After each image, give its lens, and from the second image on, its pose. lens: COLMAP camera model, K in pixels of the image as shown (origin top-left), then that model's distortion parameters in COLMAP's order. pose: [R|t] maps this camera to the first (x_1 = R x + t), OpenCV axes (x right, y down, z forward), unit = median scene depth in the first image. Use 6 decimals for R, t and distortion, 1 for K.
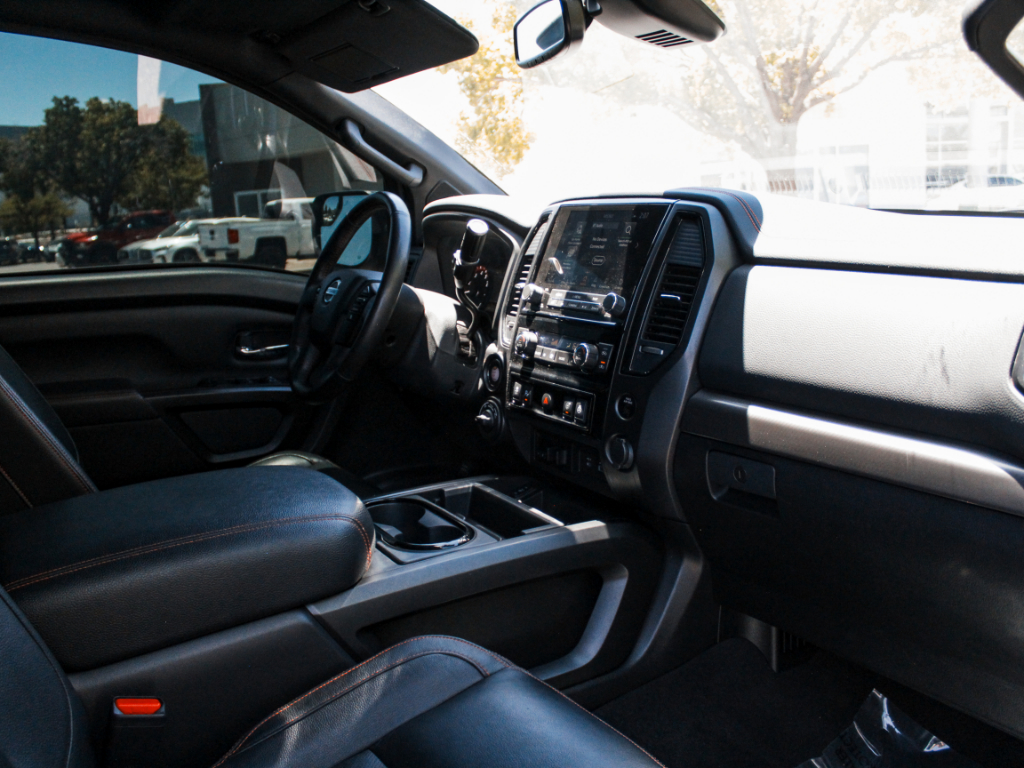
lens RADIAL K [[928.0, 0, 511.3], [0, 928.0, 384.3], [0, 0, 1]] dist [-0.125584, 0.000000]
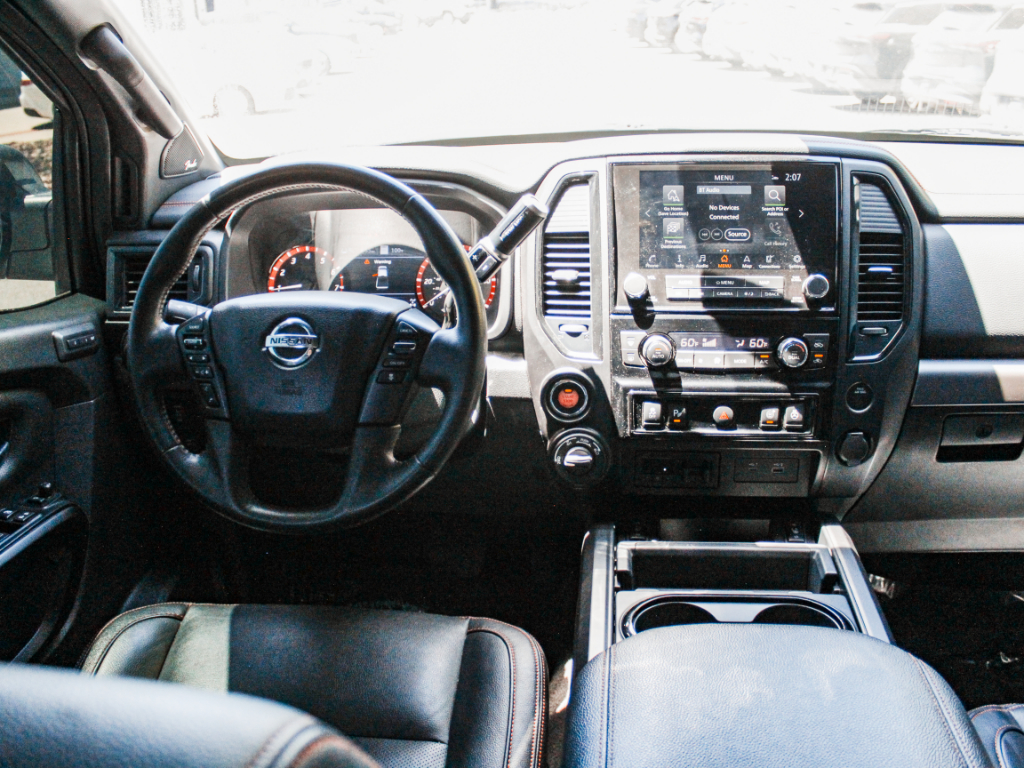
lens RADIAL K [[928.0, 0, 518.3], [0, 928.0, 371.1], [0, 0, 1]] dist [-0.125584, 0.000000]
pose [[0.603129, -0.276113, 0.748330, -0.670554], [0.165010, 0.961071, 0.221617, -0.230204], [-0.780389, -0.010182, 0.625211, 0.637374]]
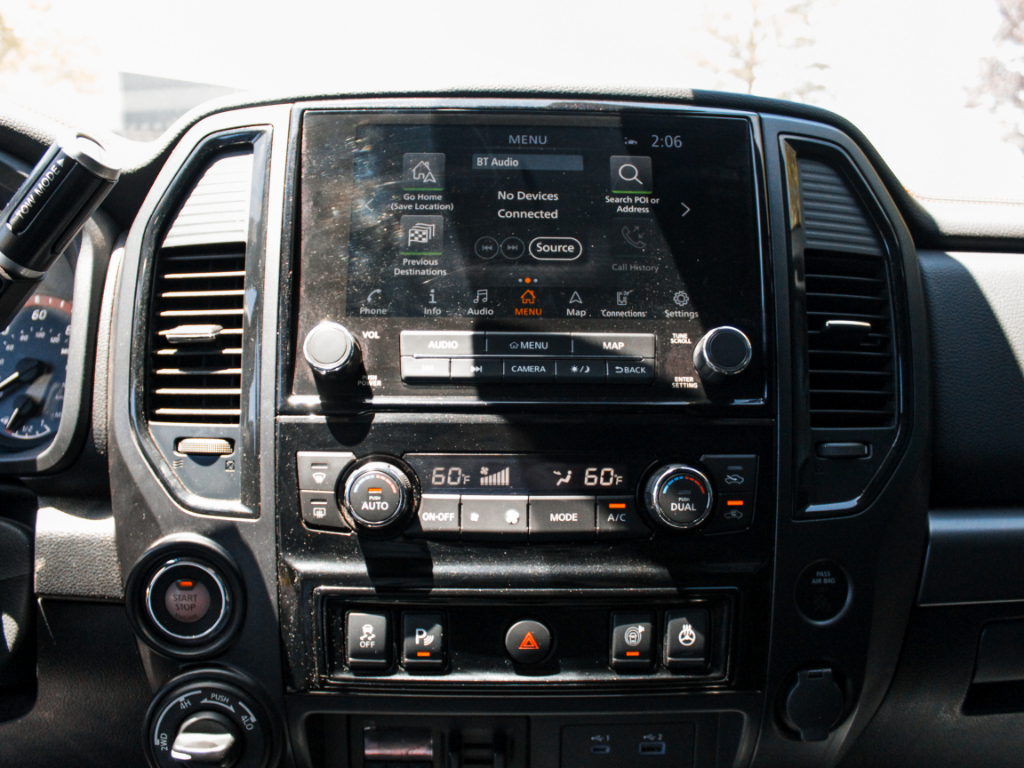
lens RADIAL K [[928.0, 0, 506.0], [0, 928.0, 387.9], [0, 0, 1]] dist [-0.125584, 0.000000]
pose [[0.495280, -0.132722, 0.858535, -0.260949], [0.140404, 0.987498, 0.071661, -0.106261], [-0.857312, 0.085049, 0.507723, 0.822156]]
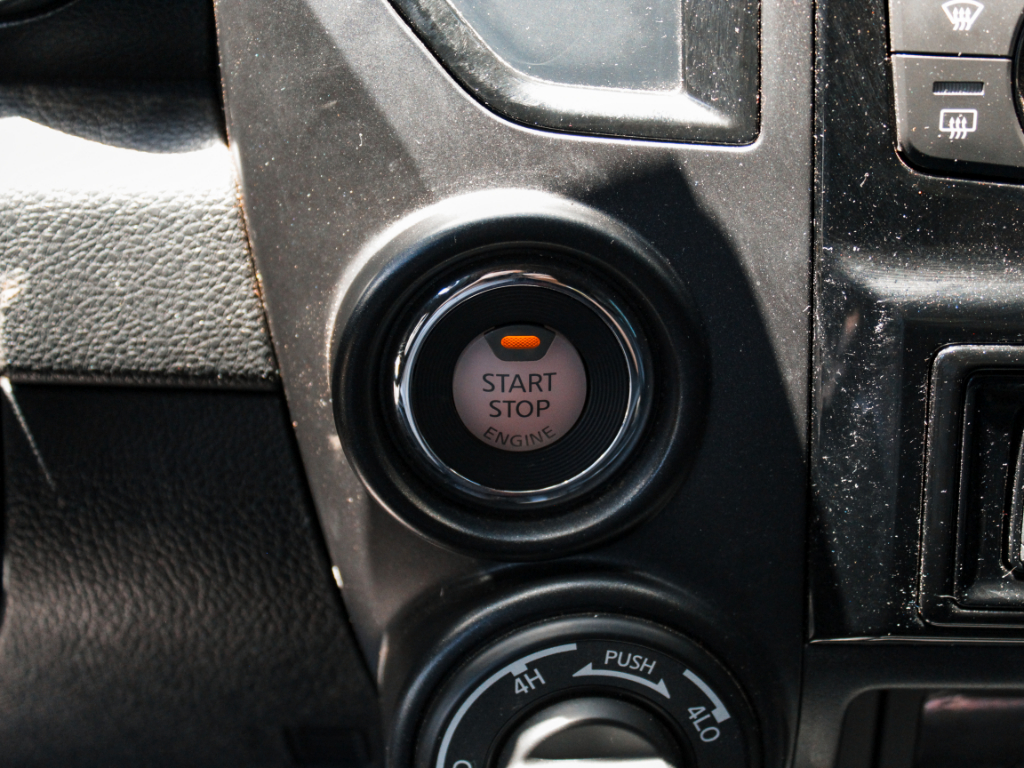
lens RADIAL K [[1776.5, 0, 509.4], [0, 1776.5, 386.5], [0, 0, 1]] dist [-0.025494, 0.000000]
pose [[0.489802, -0.377340, 0.785944, -0.213205], [0.141906, 0.923968, 0.355171, -0.100112], [-0.860207, -0.062434, 0.506108, 1.005070]]
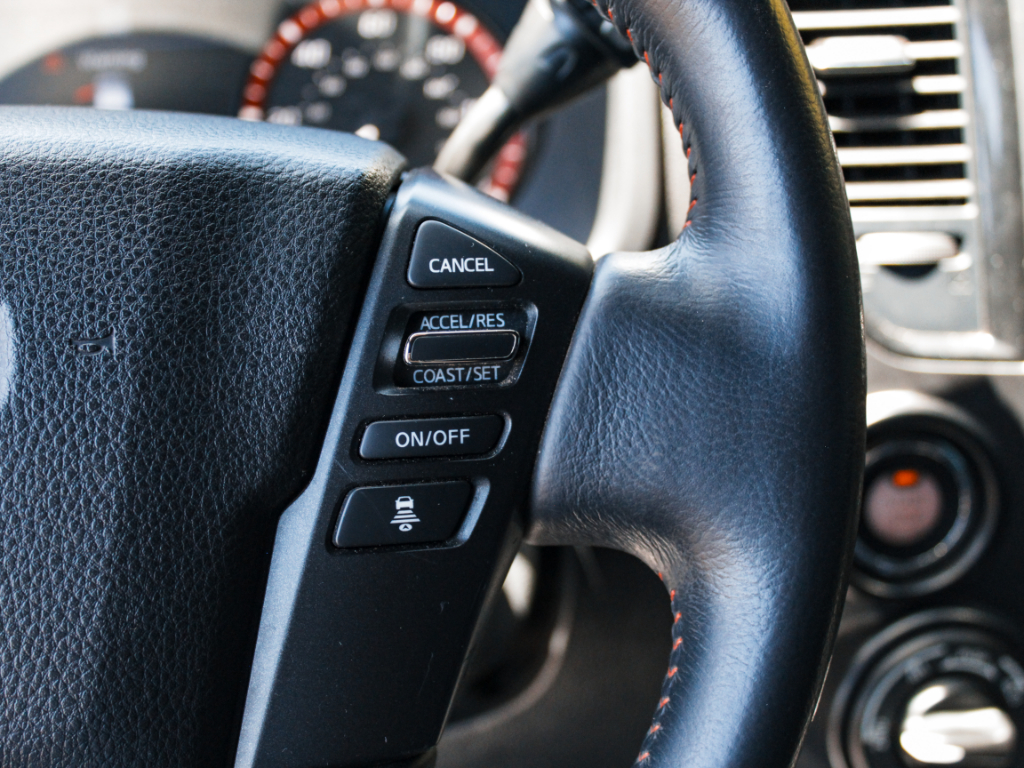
lens RADIAL K [[1569.5, 0, 509.8], [0, 1569.5, 390.6], [0, 0, 1]] dist [-0.056068, 0.000000]
pose [[0.409378, -0.318472, 0.854977, -0.381365], [0.174302, 0.947140, 0.269343, -0.160597], [-0.895560, 0.038761, 0.443248, 1.042427]]
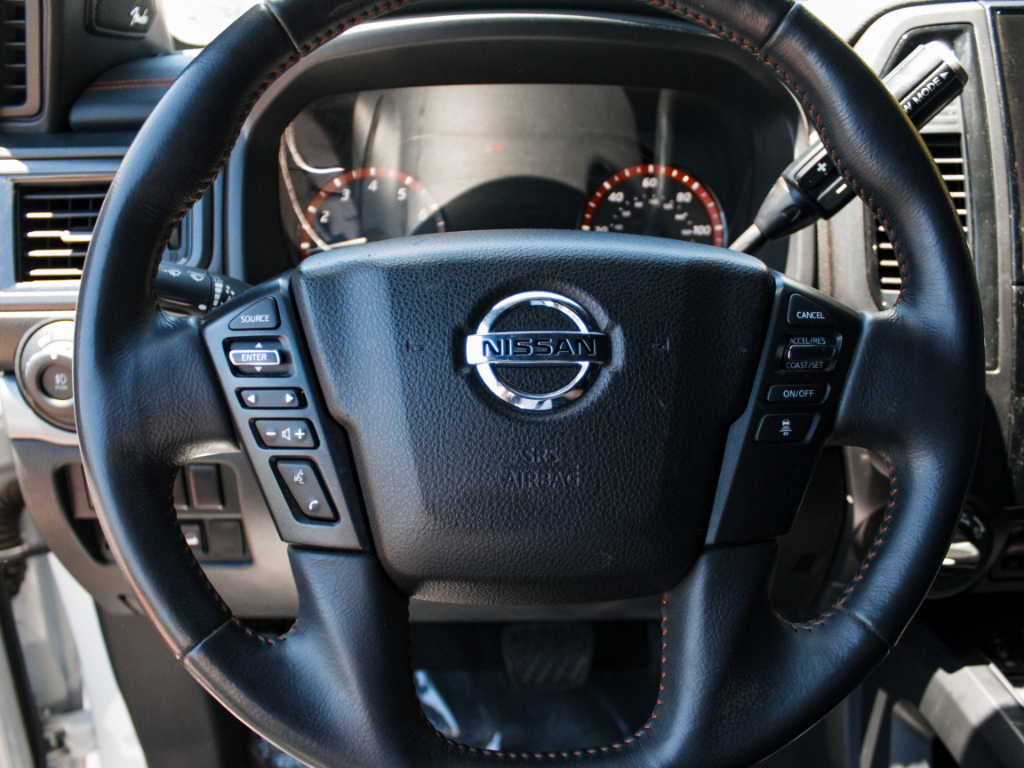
lens RADIAL K [[928.0, 0, 517.1], [0, 928.0, 393.2], [0, 0, 1]] dist [-0.125584, 0.000000]
pose [[0.458165, -0.318373, 0.829894, -0.476789], [0.152739, 0.947965, 0.279344, -0.190027], [-0.875646, -0.001228, 0.482952, 1.091328]]
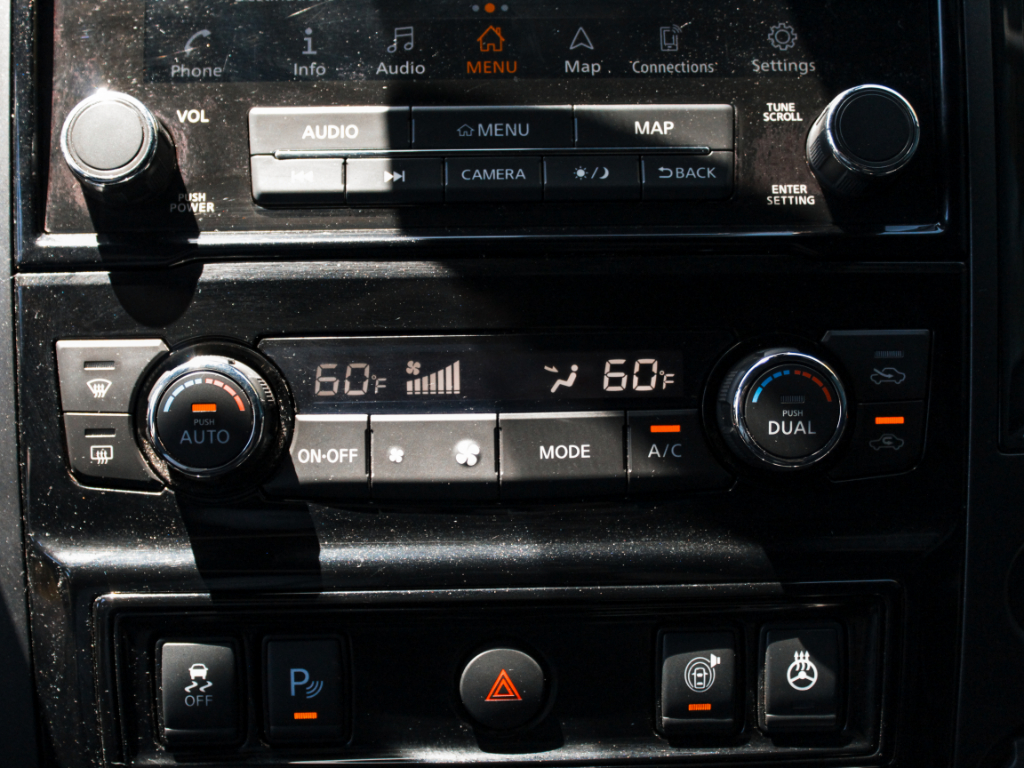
lens RADIAL K [[1551.6, 0, 493.2], [0, 1551.6, 372.5], [0, 0, 1]] dist [-0.029290, 0.000000]
pose [[0.485247, -0.199278, 0.851366, -0.223329], [0.159676, 0.977505, 0.137794, -0.090025], [-0.859674, 0.069079, 0.506151, 0.839772]]
